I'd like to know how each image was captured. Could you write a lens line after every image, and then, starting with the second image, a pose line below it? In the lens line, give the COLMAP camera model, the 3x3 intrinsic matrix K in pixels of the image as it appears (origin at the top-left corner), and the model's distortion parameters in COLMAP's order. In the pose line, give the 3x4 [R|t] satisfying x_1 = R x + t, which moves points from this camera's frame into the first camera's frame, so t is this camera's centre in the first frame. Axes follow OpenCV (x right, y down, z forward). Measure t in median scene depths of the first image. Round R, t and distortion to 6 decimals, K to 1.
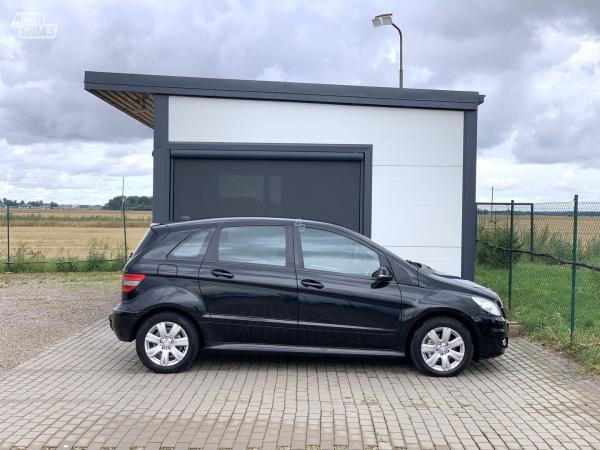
lens RADIAL K [[421.2, 0, 300.0], [0, 421.2, 225.0], [0, 0, 1]] dist [0.005054, 0.001652]
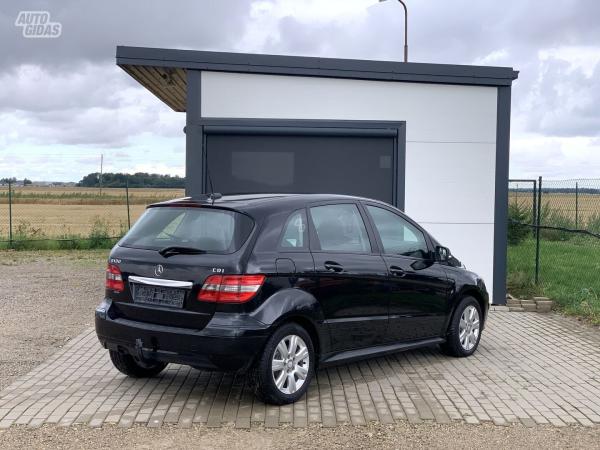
lens RADIAL K [[423.3, 0, 281.1], [0, 423.3, 210.8], [0, 0, 1]] dist [0.001036, -0.003178]
pose [[0.999949, -0.001572, 0.009971, -0.130261], [0.001367, 0.999788, 0.020554, 0.000849], [-0.010001, -0.020540, 0.999739, 0.000177]]
